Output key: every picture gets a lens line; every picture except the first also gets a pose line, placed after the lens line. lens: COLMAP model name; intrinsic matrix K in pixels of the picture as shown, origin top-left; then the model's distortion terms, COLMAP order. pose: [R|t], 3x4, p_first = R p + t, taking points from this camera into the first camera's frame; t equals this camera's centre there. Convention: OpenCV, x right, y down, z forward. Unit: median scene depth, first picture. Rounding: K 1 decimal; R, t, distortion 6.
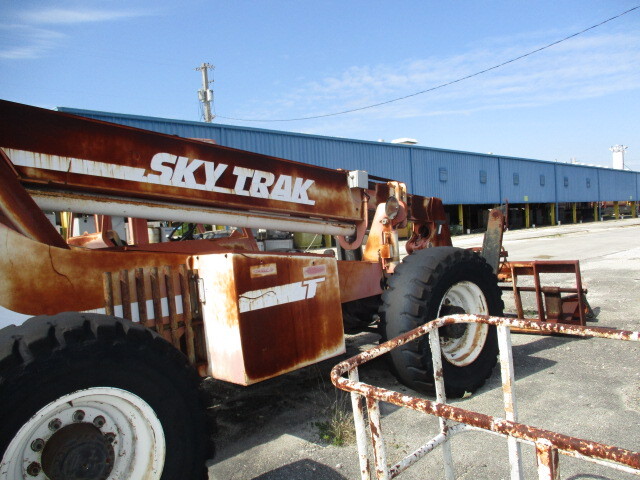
lens RADIAL K [[531.8, 0, 326.3], [0, 531.8, 237.8], [0, 0, 1]] dist [-0.041189, 0.008103]
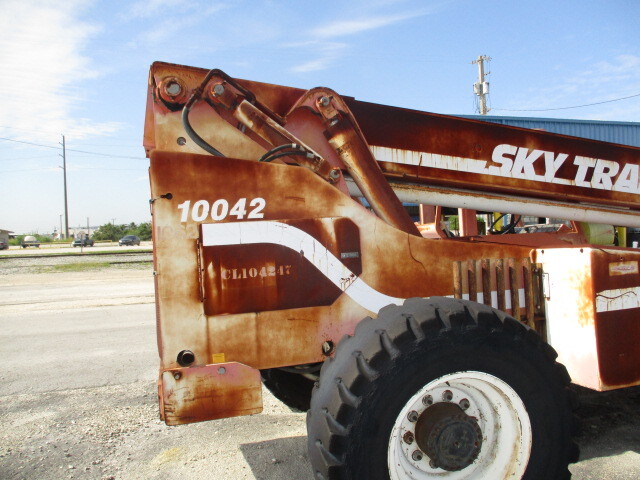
lens RADIAL K [[531.8, 0, 325.3], [0, 531.8, 239.6], [0, 0, 1]] dist [-0.041189, 0.008103]
pose [[0.874876, 0.033660, -0.483175, -0.130401], [-0.027345, 0.999424, 0.020112, 0.008193], [0.483574, -0.004383, 0.875293, -0.033003]]
